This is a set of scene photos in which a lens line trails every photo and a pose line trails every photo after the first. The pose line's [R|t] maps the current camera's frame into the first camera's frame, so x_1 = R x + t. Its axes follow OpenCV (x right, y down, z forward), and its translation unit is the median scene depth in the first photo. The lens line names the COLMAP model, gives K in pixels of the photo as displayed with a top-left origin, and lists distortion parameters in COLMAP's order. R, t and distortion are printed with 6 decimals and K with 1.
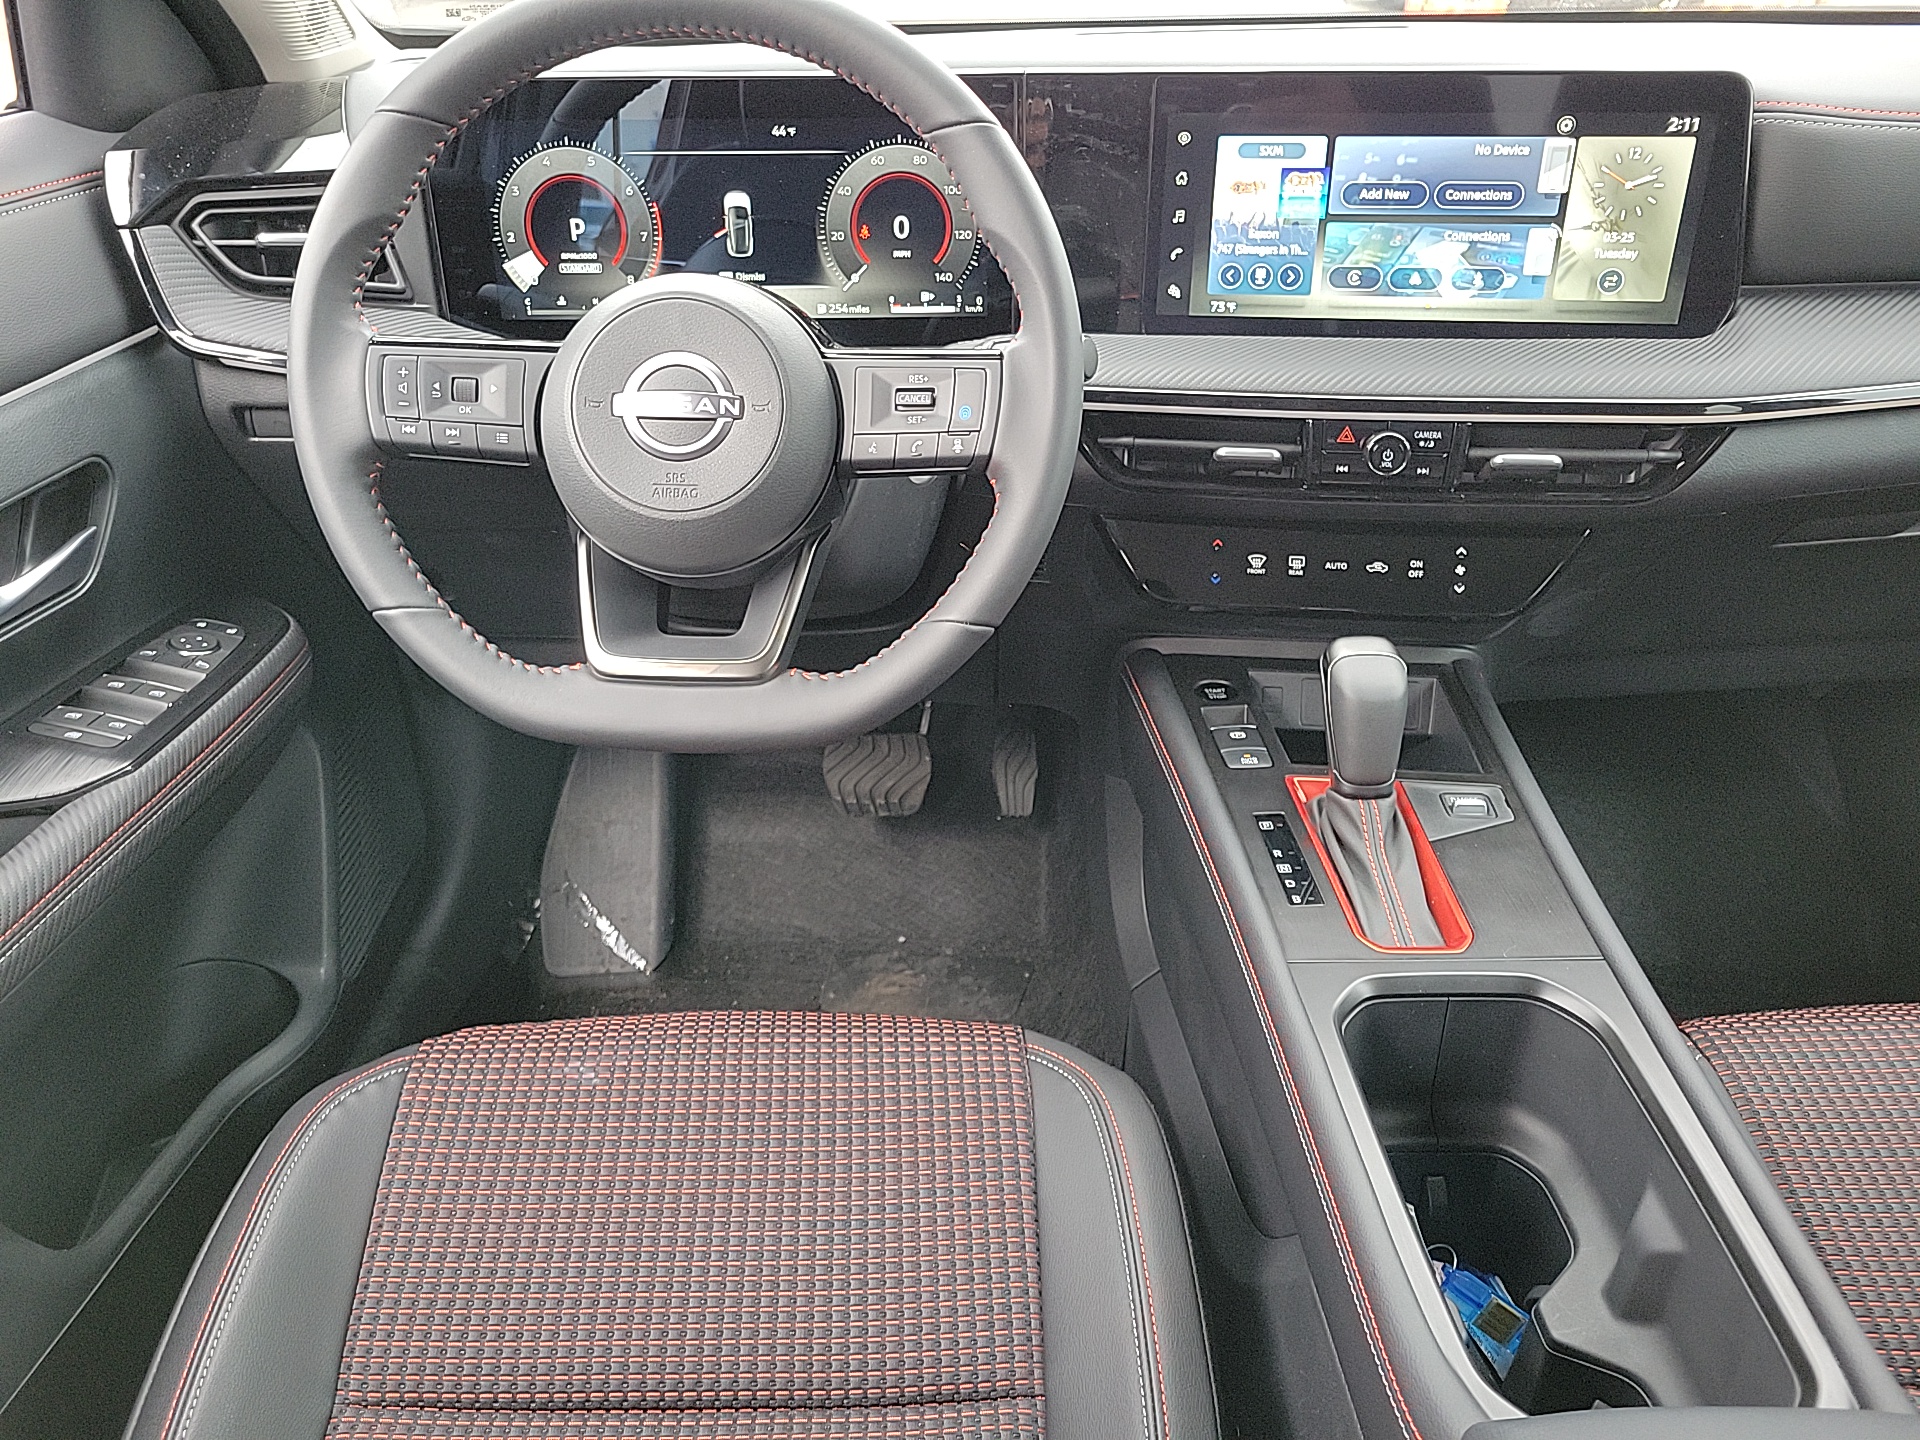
lens RADIAL K [[1438.4, 0, 950.2], [0, 1438.4, 735.1], [0, 0, 1]] dist [0.044755, -0.035705]
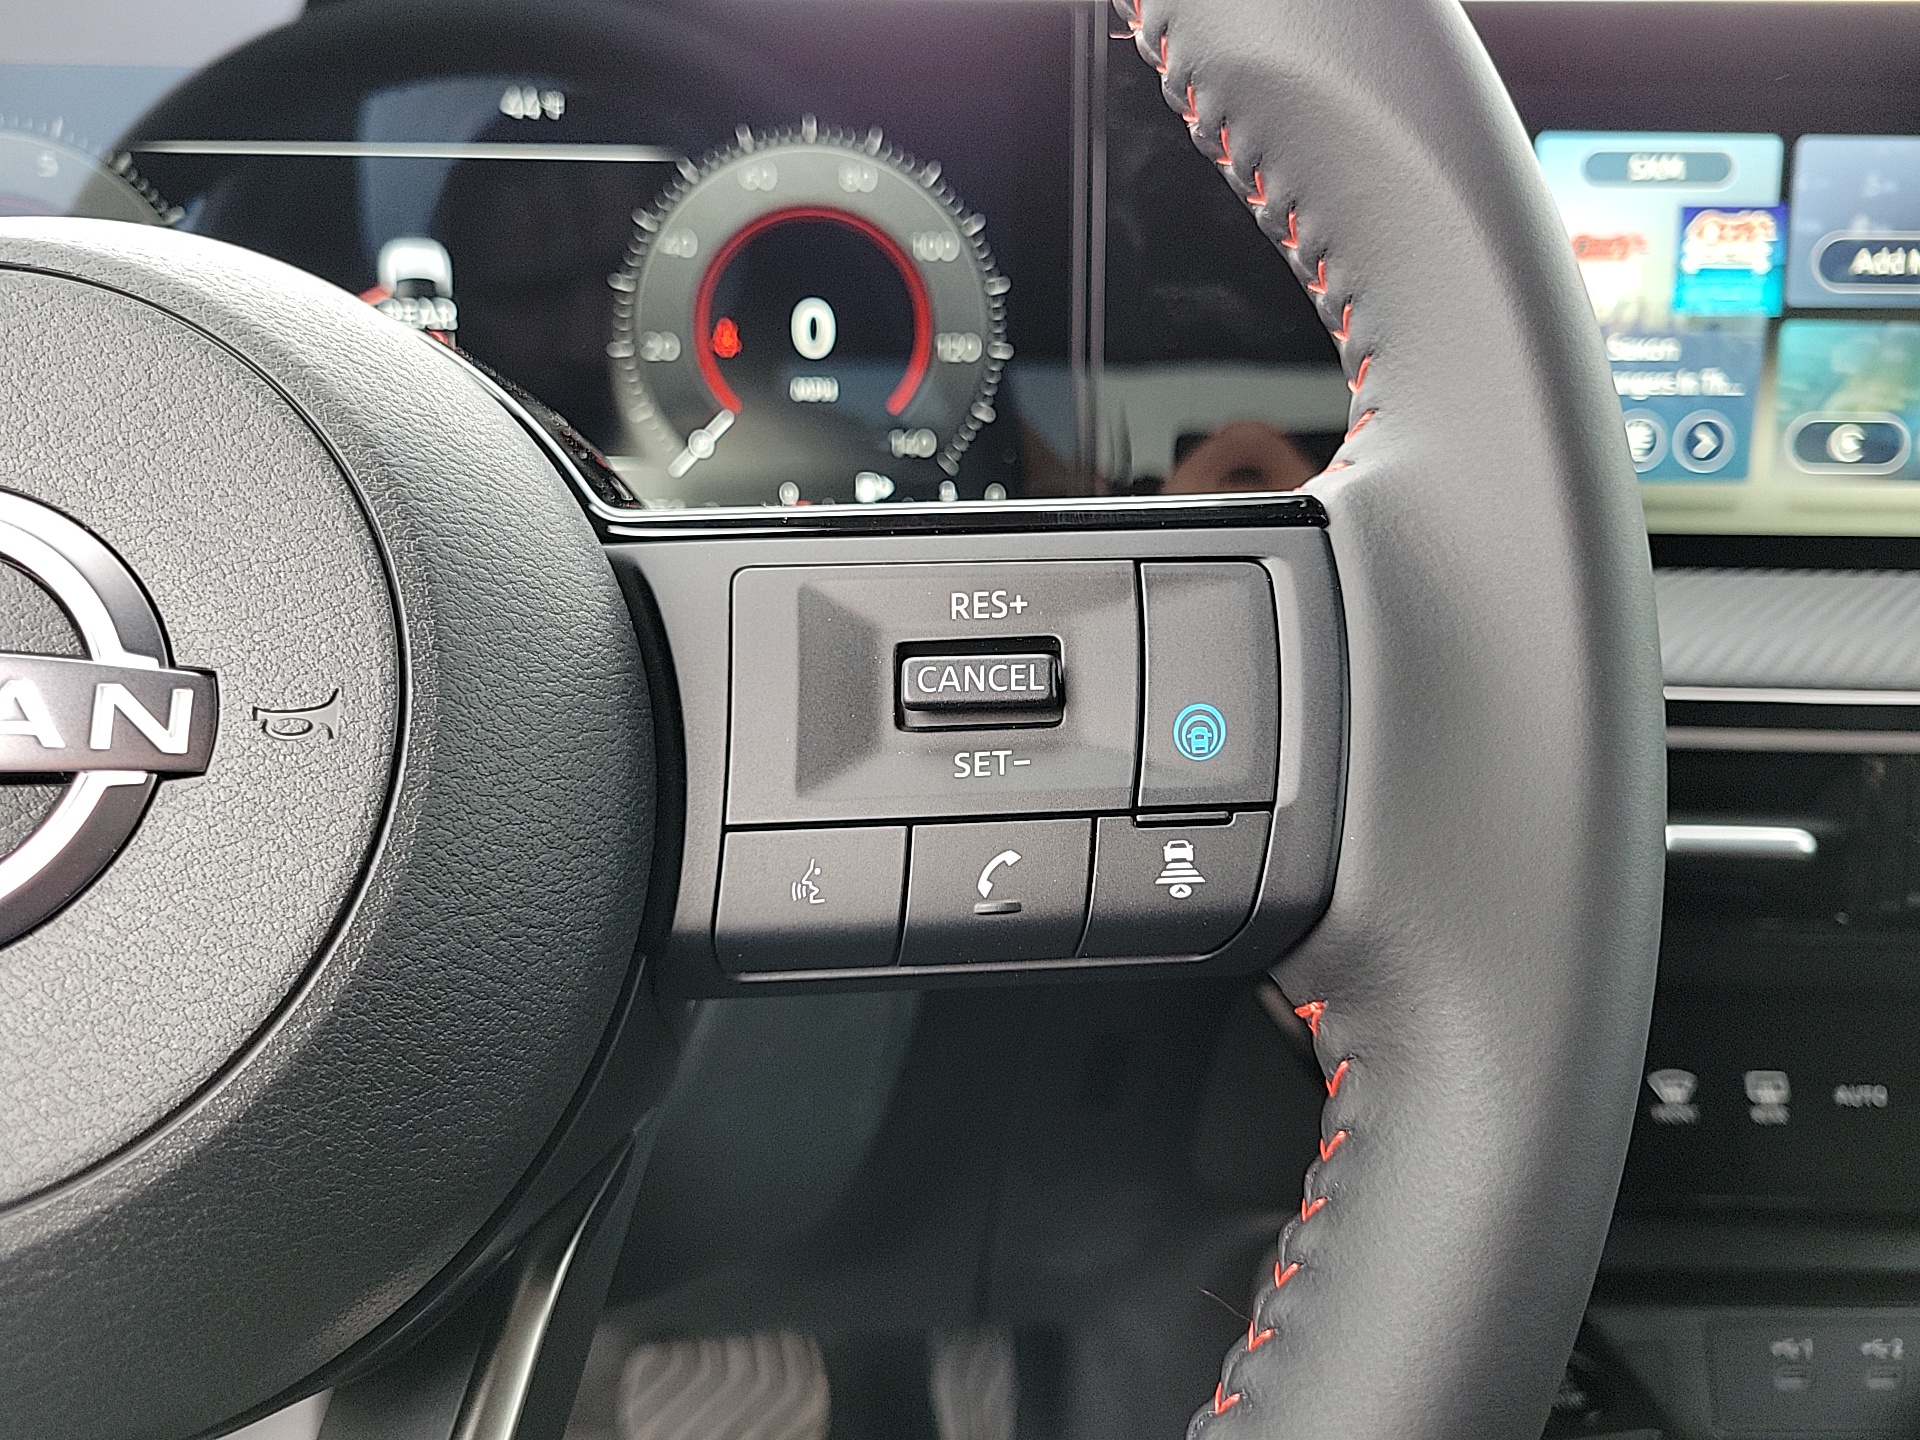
lens RADIAL K [[1511.6, 0, 936.1], [0, 1511.6, 705.2], [0, 0, 1]] dist [-0.009239, 0.000745]
pose [[0.994076, -0.011379, 0.108094, -0.048875], [0.038860, 0.965979, -0.255684, -0.134762], [-0.101507, 0.258370, 0.960698, 0.620399]]
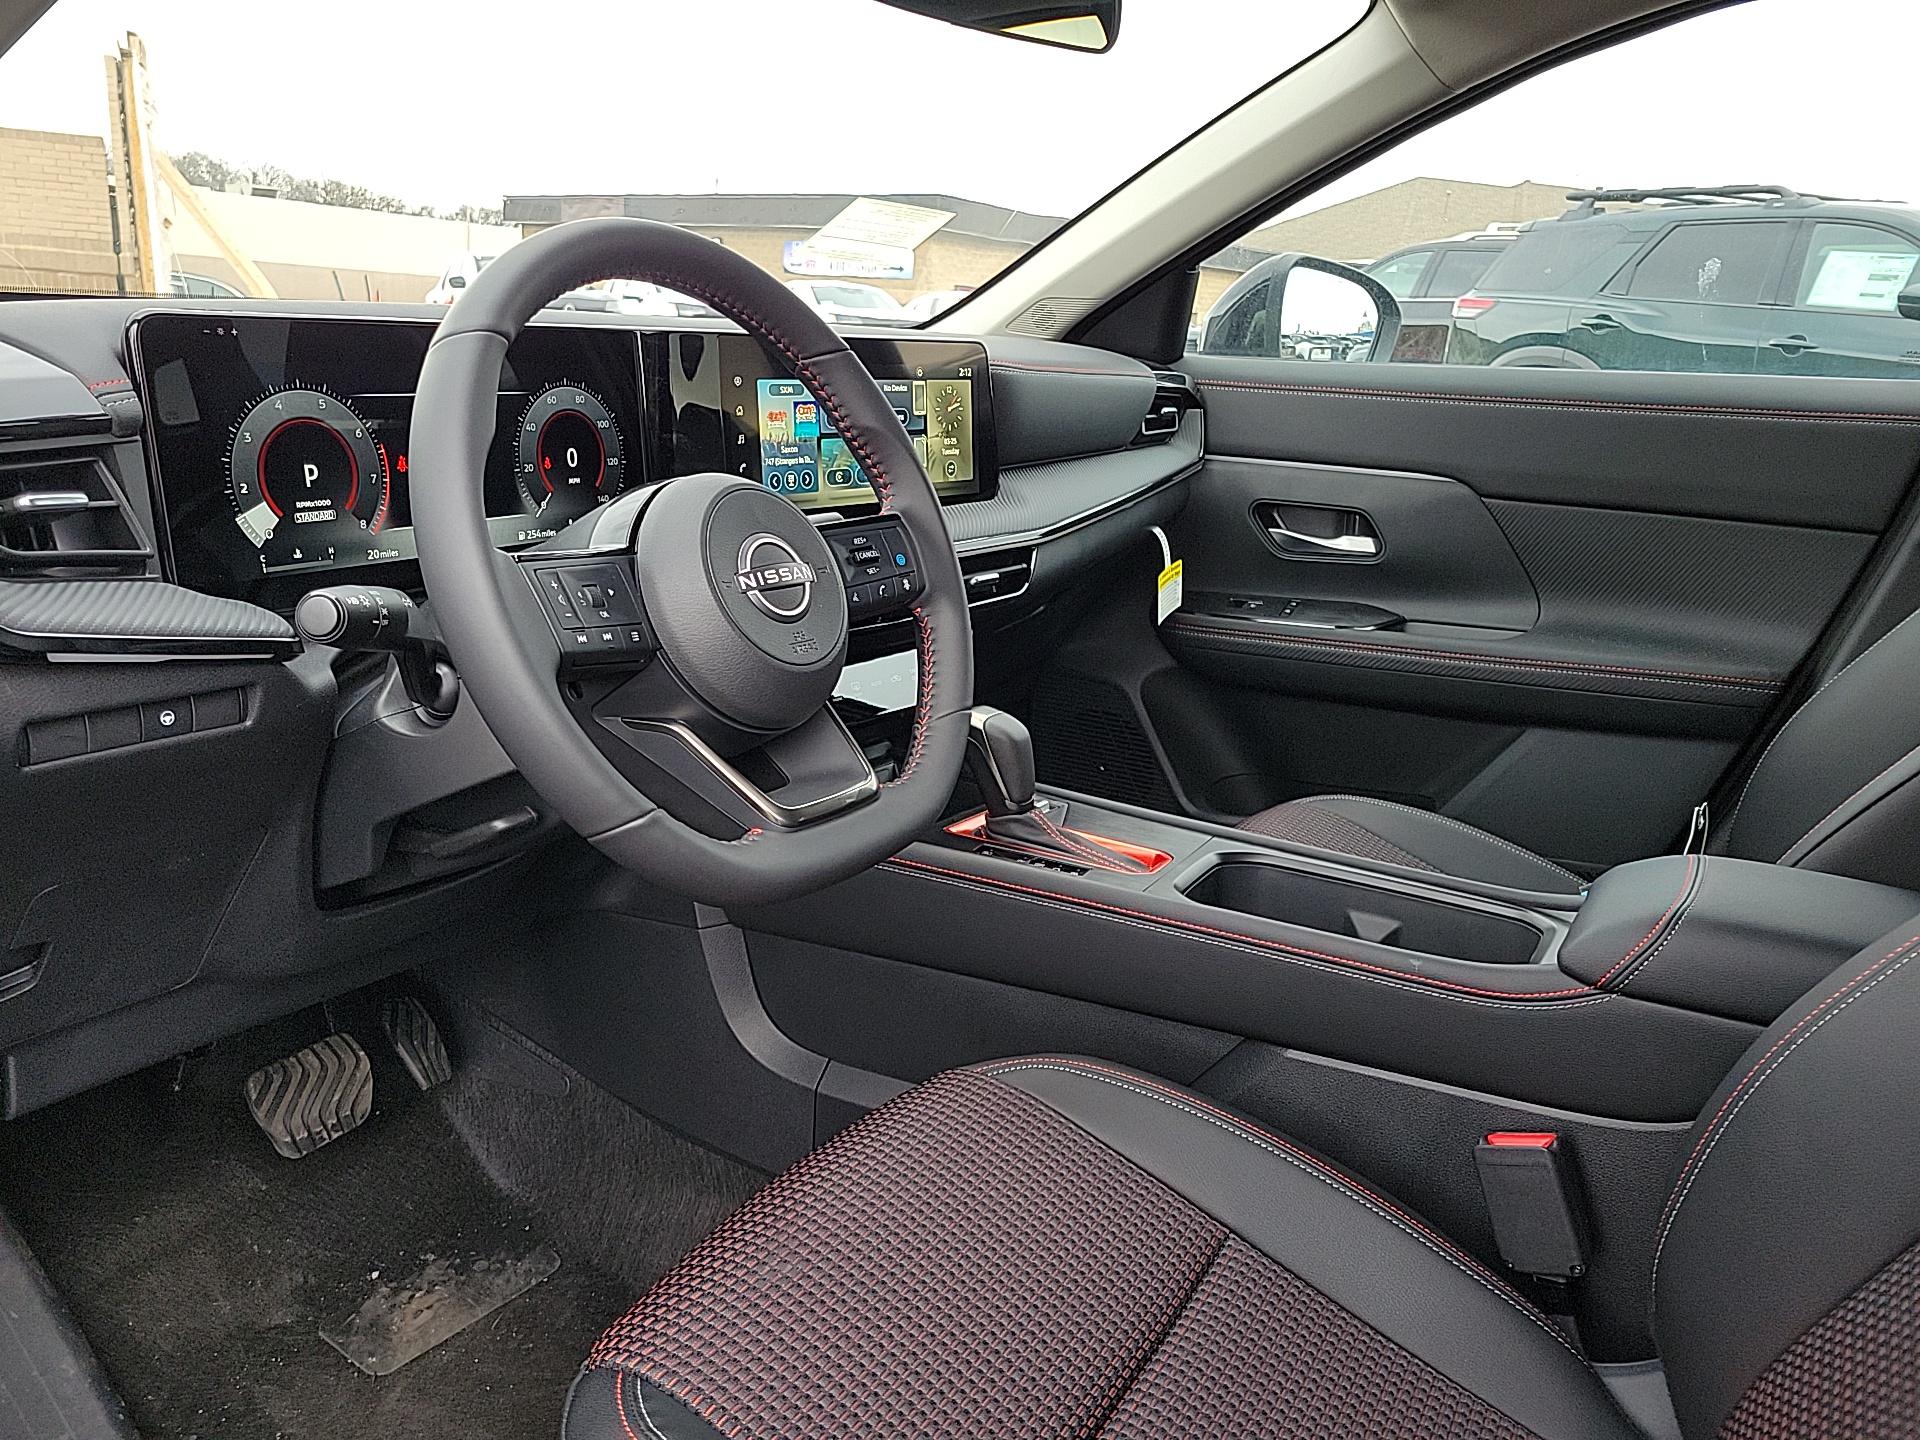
lens RADIAL K [[1435.7, 0, 932.7], [0, 1435.7, 718.1], [0, 0, 1]] dist [0.051282, -0.031869]
pose [[0.523085, -0.194277, 0.829842, -0.866970], [0.371778, 0.928165, -0.017052, -0.049103], [-0.766918, 0.317437, 0.557737, 0.250974]]
